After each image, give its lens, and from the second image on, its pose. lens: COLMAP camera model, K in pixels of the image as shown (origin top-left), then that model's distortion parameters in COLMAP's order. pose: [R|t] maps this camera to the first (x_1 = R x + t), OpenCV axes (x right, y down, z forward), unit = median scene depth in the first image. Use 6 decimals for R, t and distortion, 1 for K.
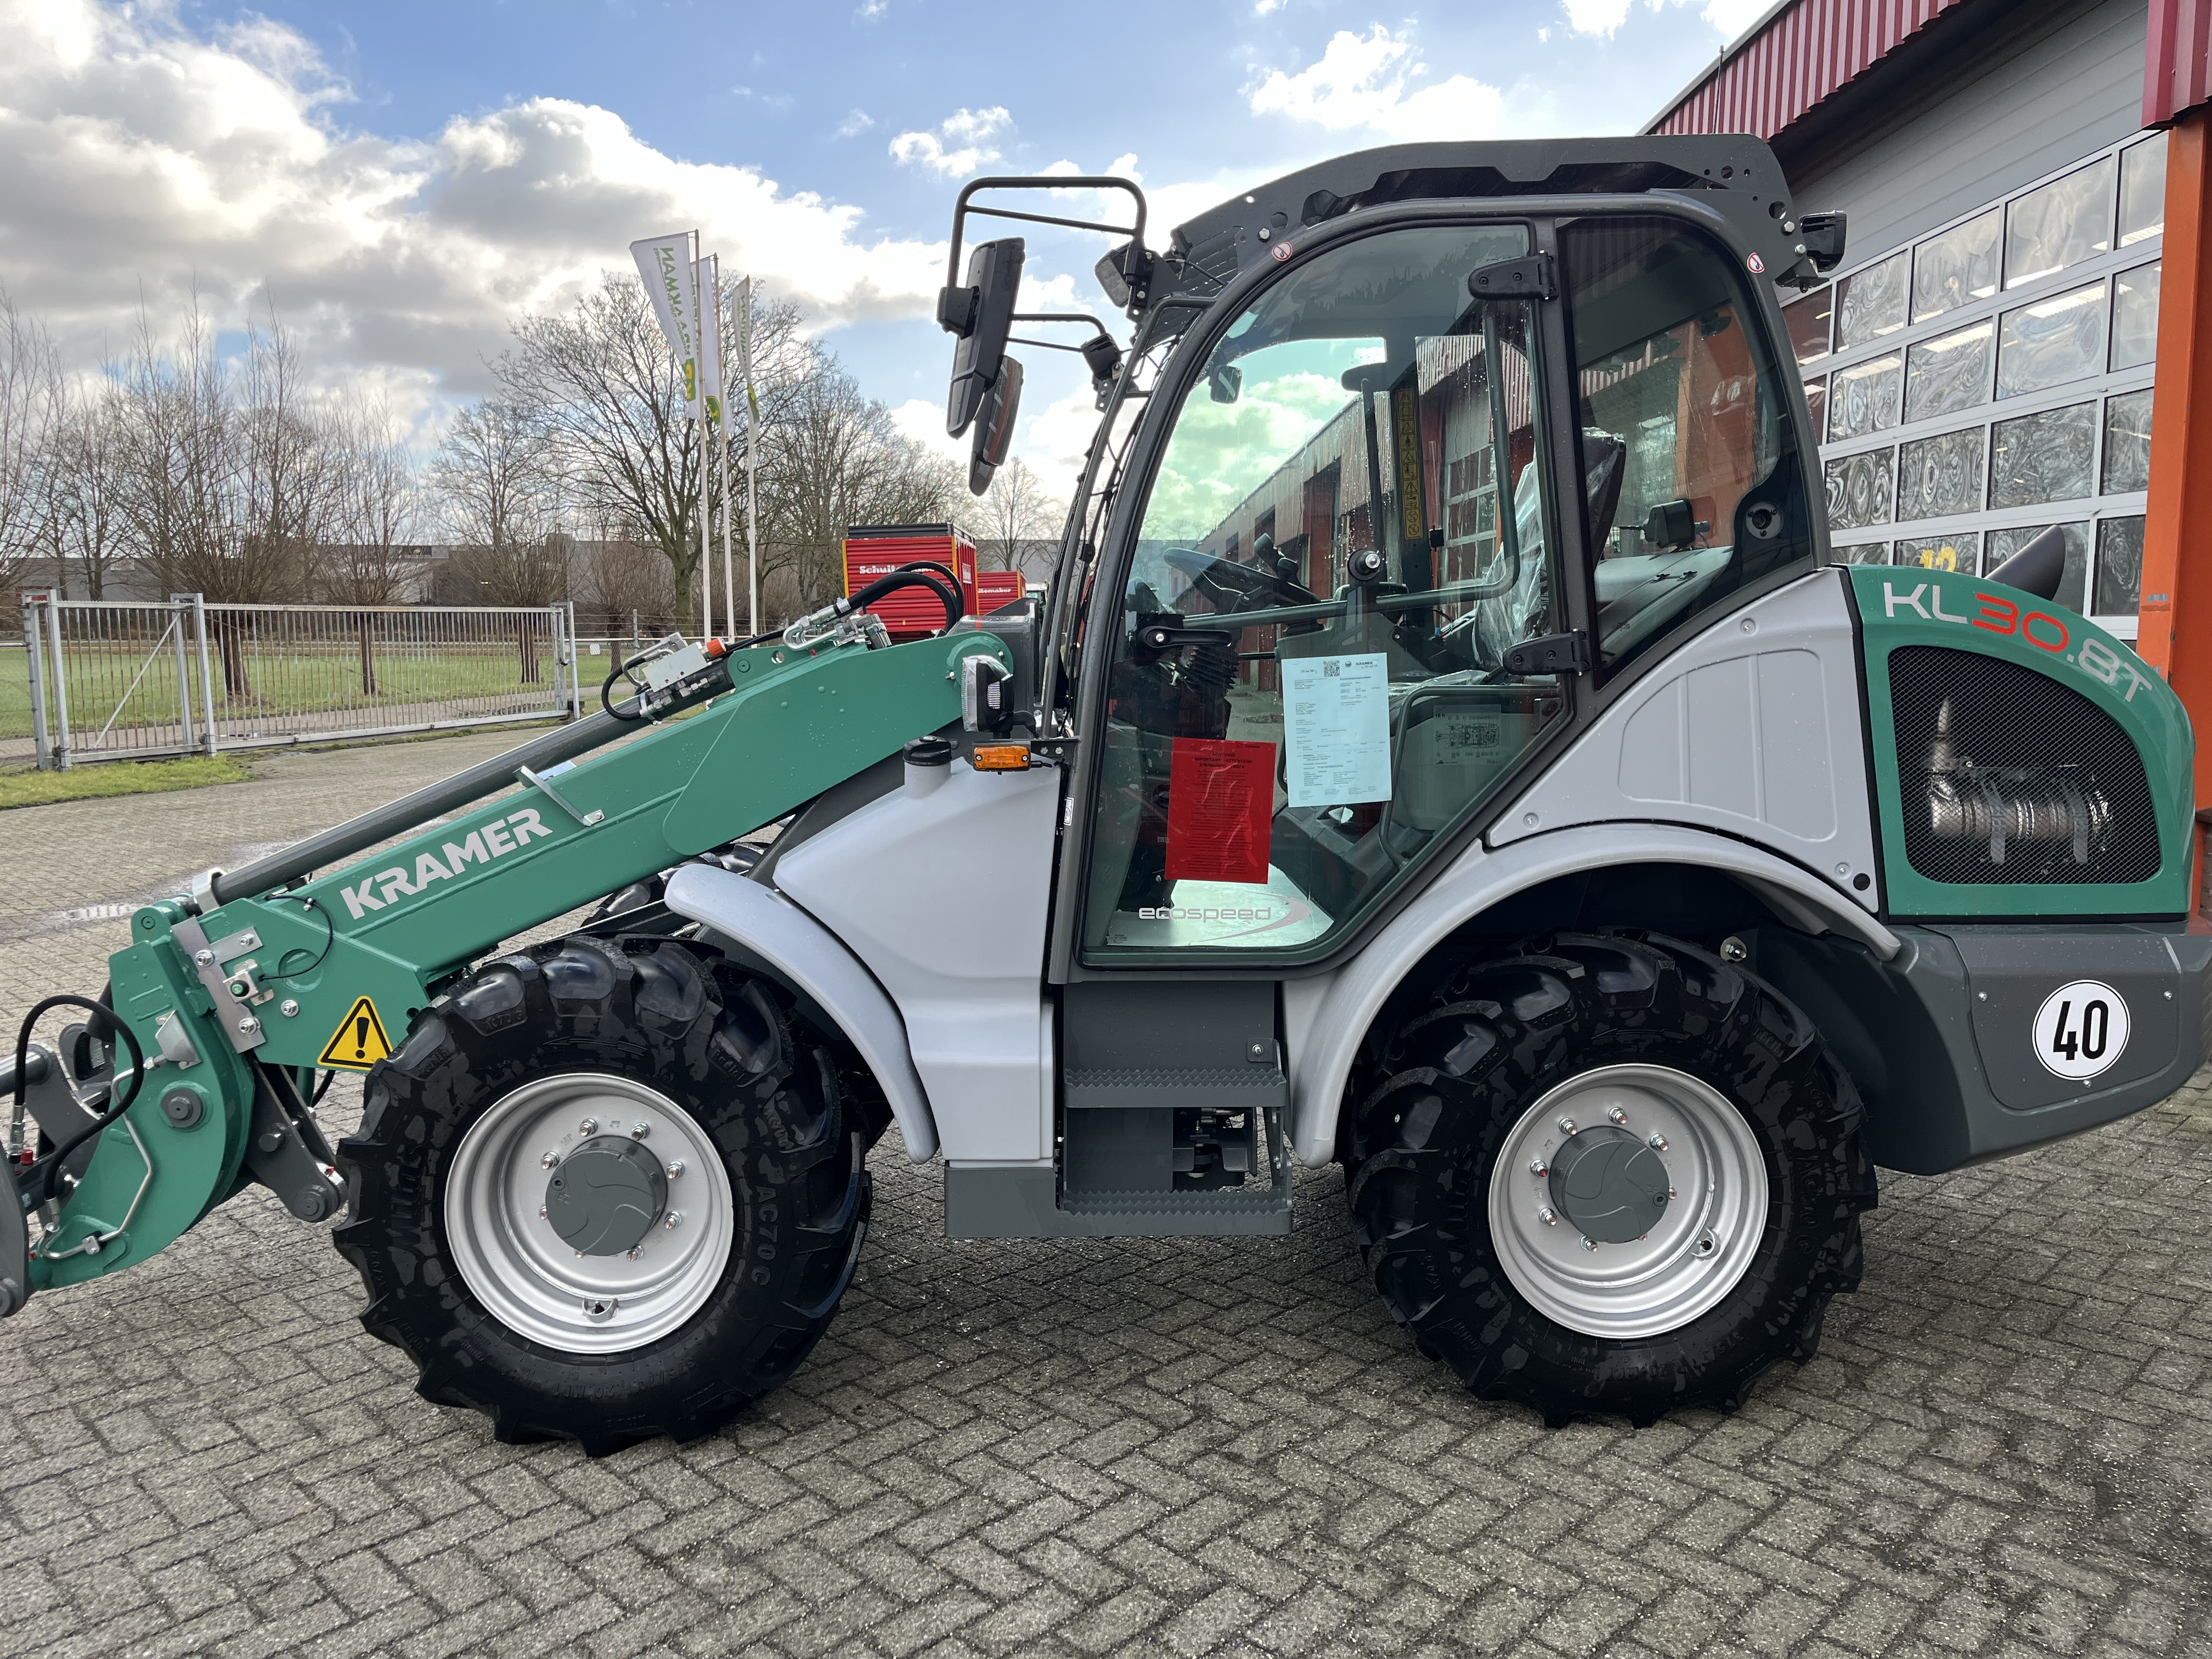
lens RADIAL K [[1693.1, 0, 1078.9], [0, 1693.1, 799.8], [0, 0, 1]] dist [0.091632, -0.121912]
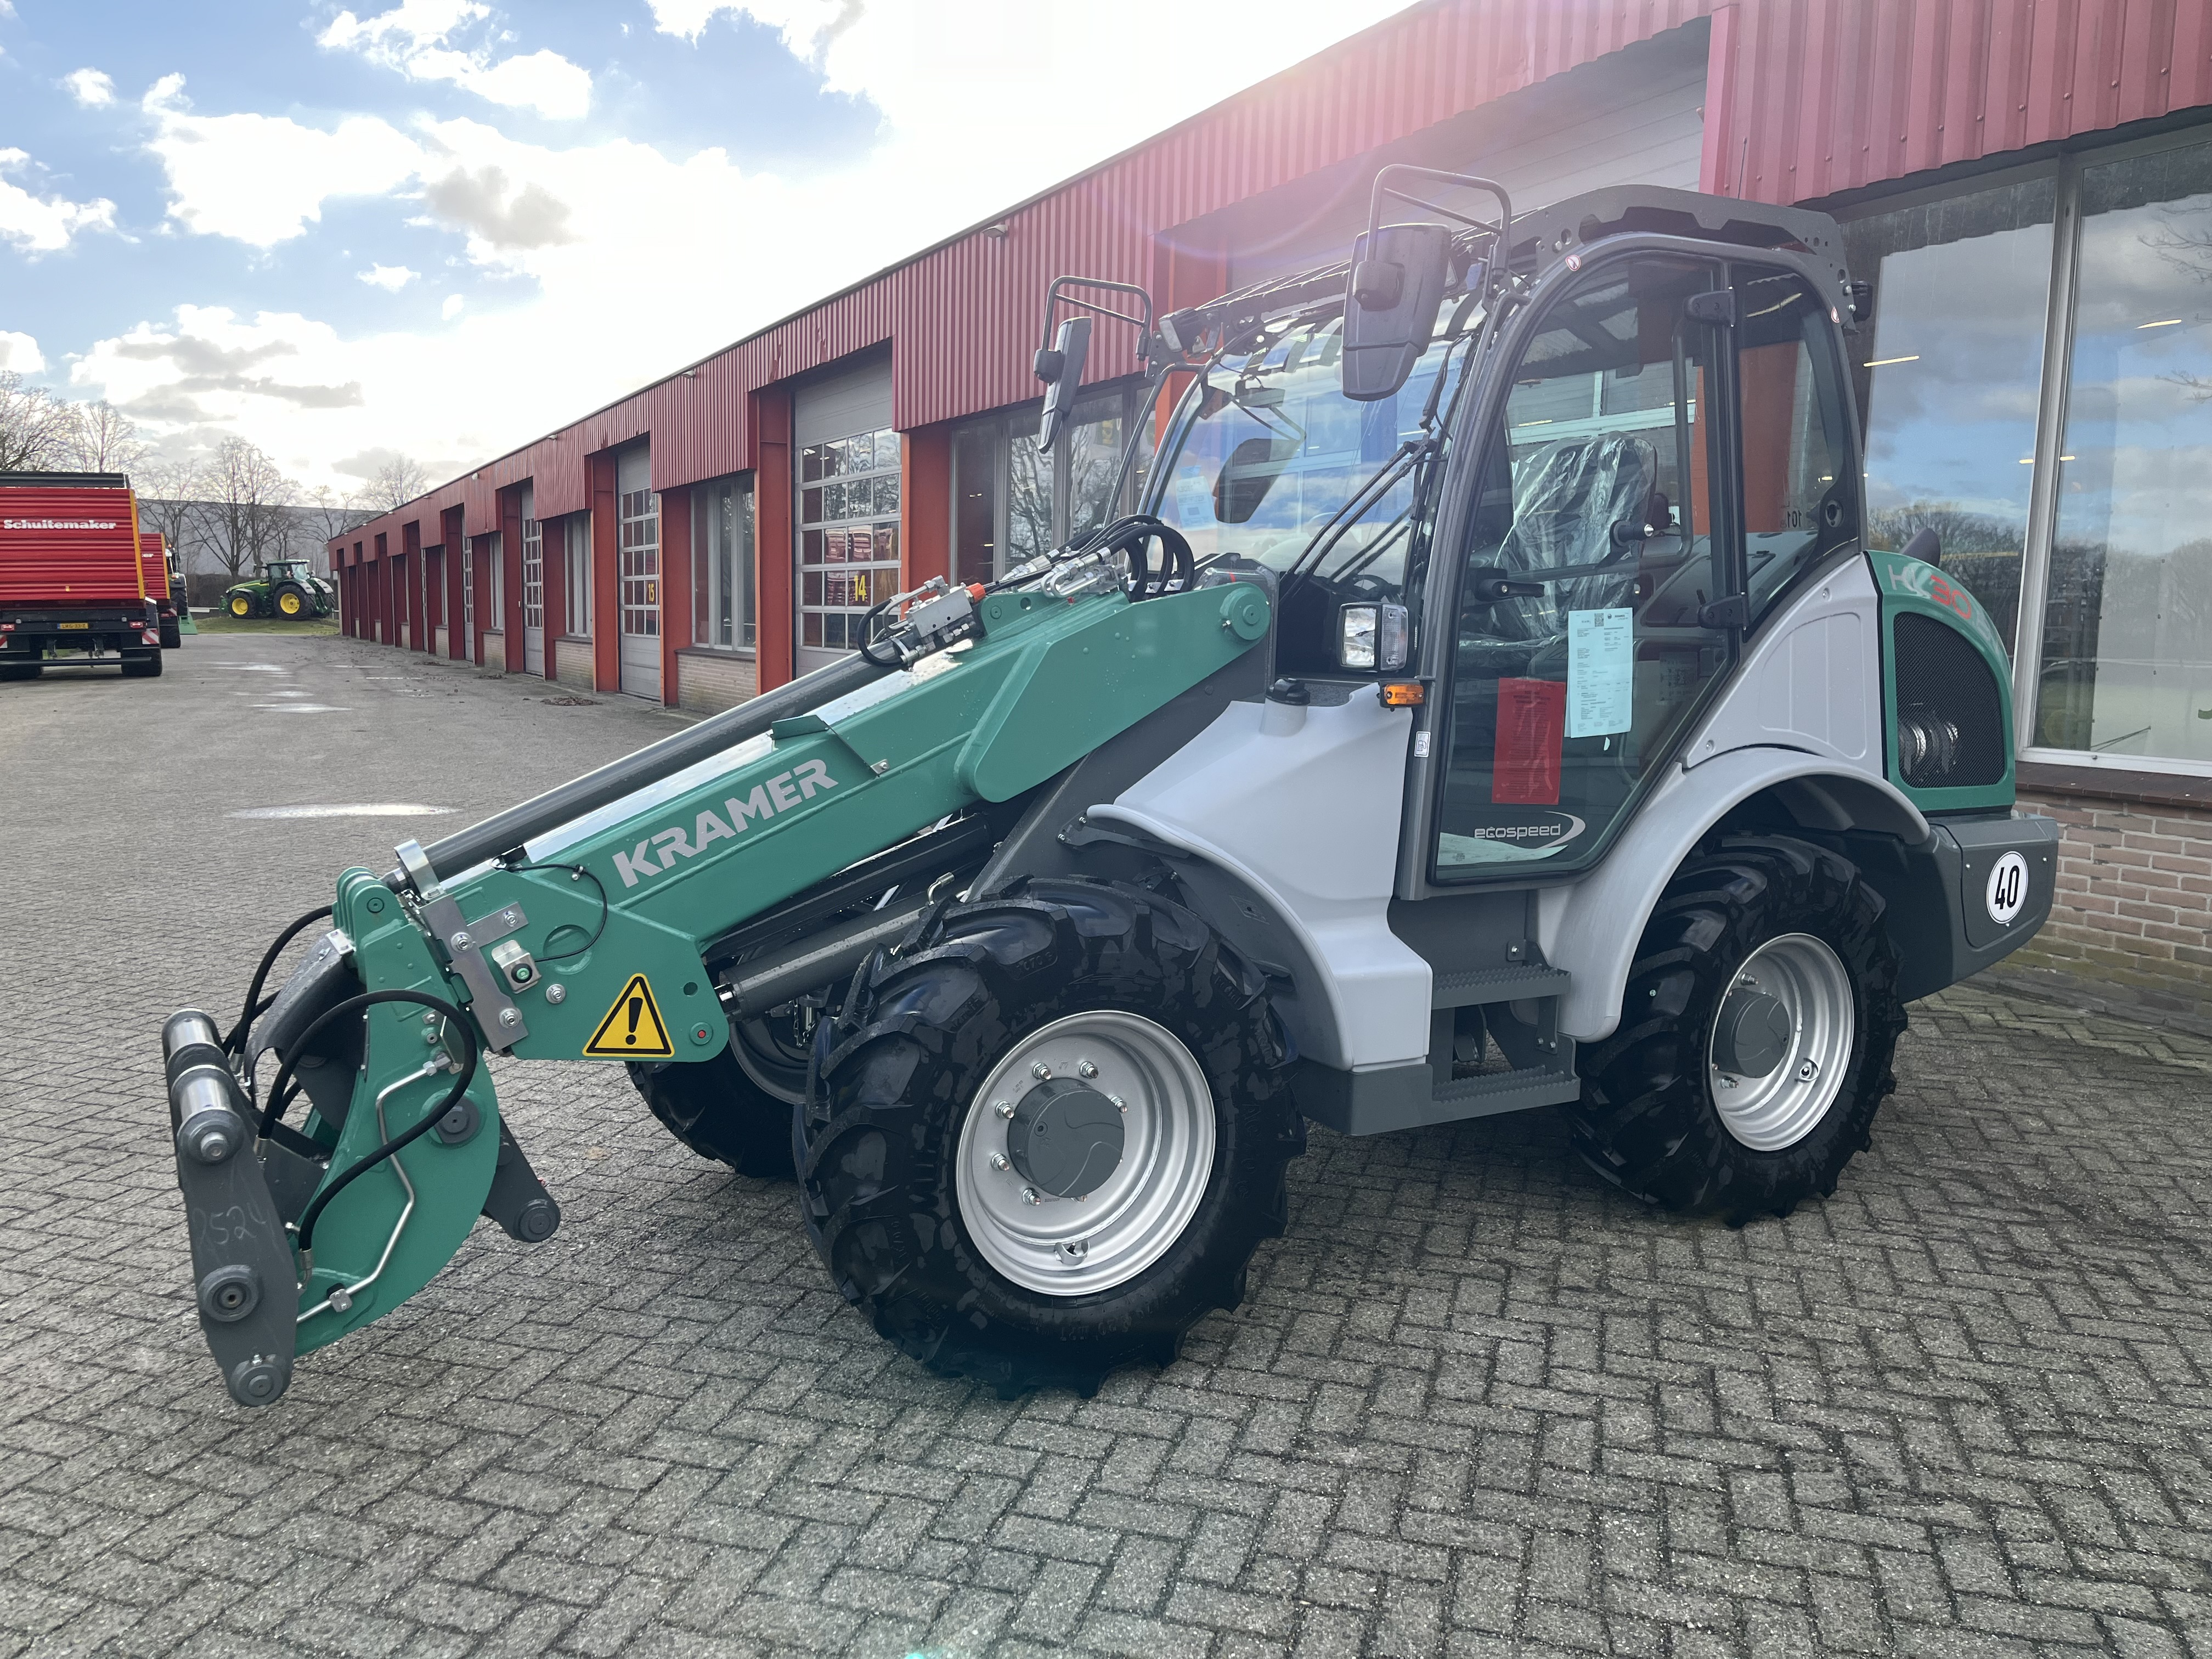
lens RADIAL K [[1700.4, 0, 1092.1], [0, 1700.4, 812.5], [0, 0, 1]] dist [0.074607, -0.094054]
pose [[0.874981, -0.033960, 0.482964, -0.742048], [0.028315, 0.999419, 0.018977, 0.024269], [-0.483328, -0.002929, 0.875434, 0.127181]]
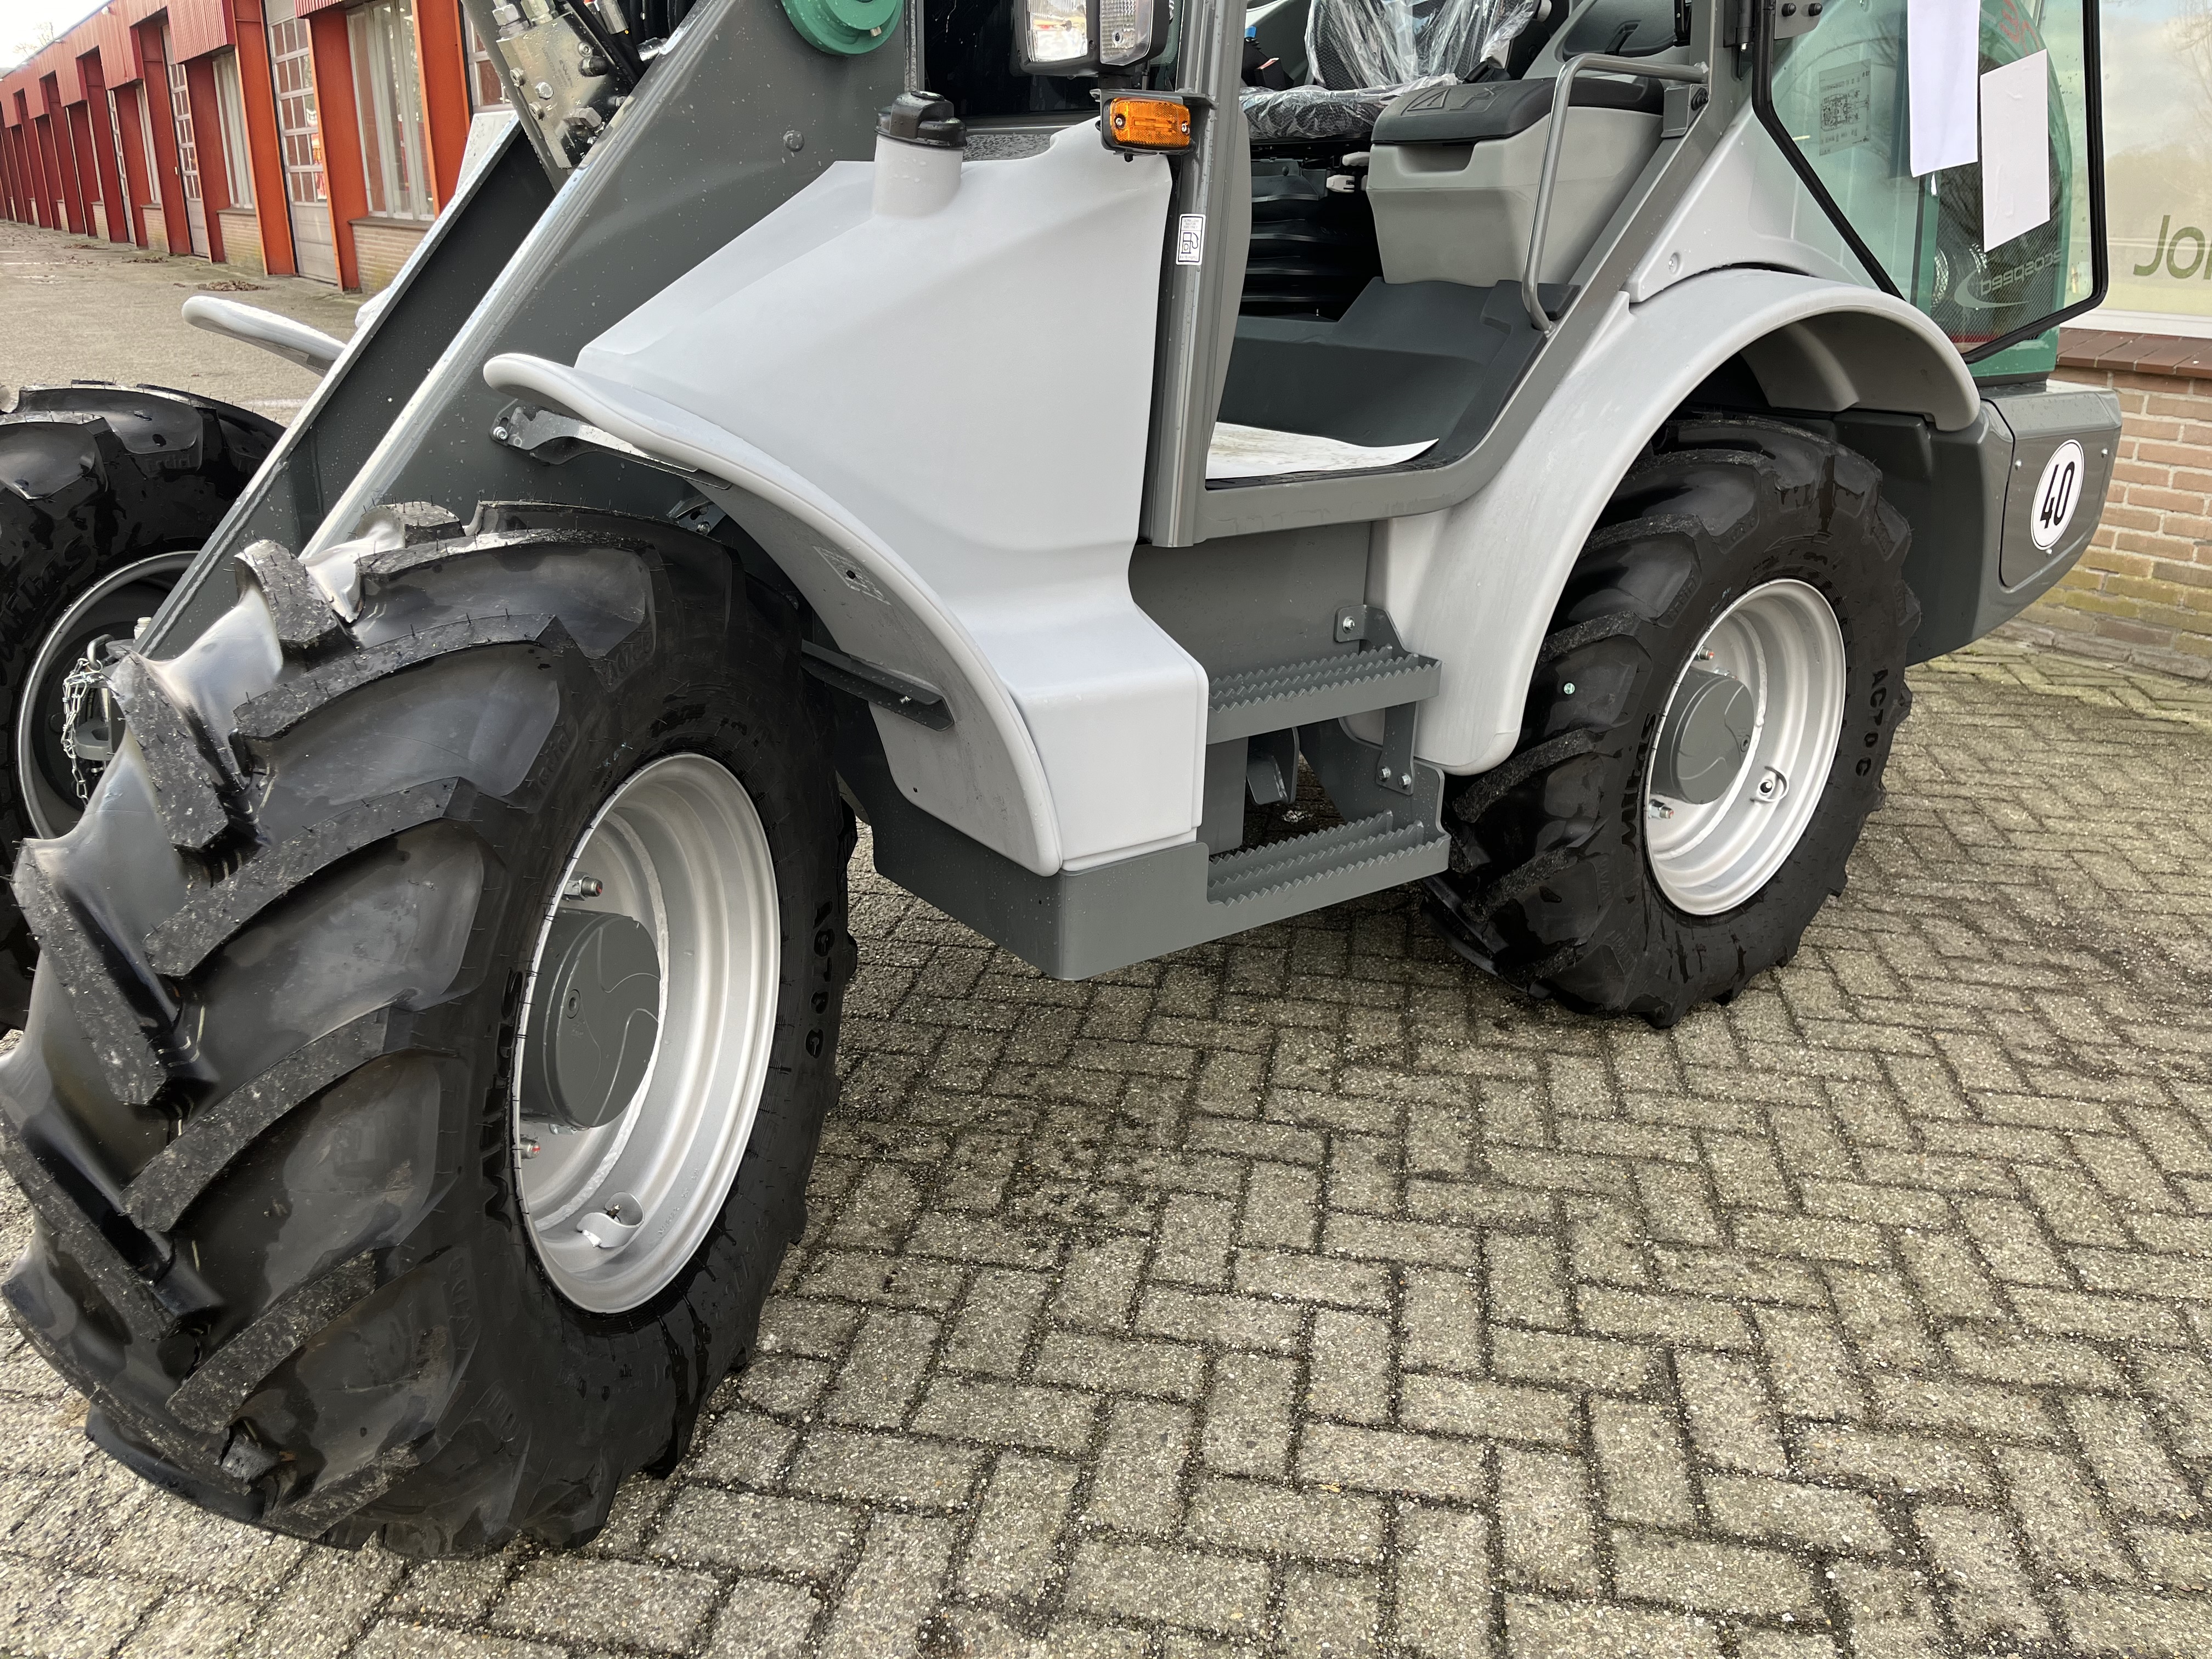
lens RADIAL K [[1688.1, 0, 1106.0], [0, 1688.1, 829.5], [0, 0, 1]] dist [0.059920, -0.091615]
pose [[0.809752, -0.181184, 0.558099, -0.388324], [0.038210, 0.965396, 0.257973, 0.050187], [-0.585527, -0.187569, 0.788654, 0.530724]]
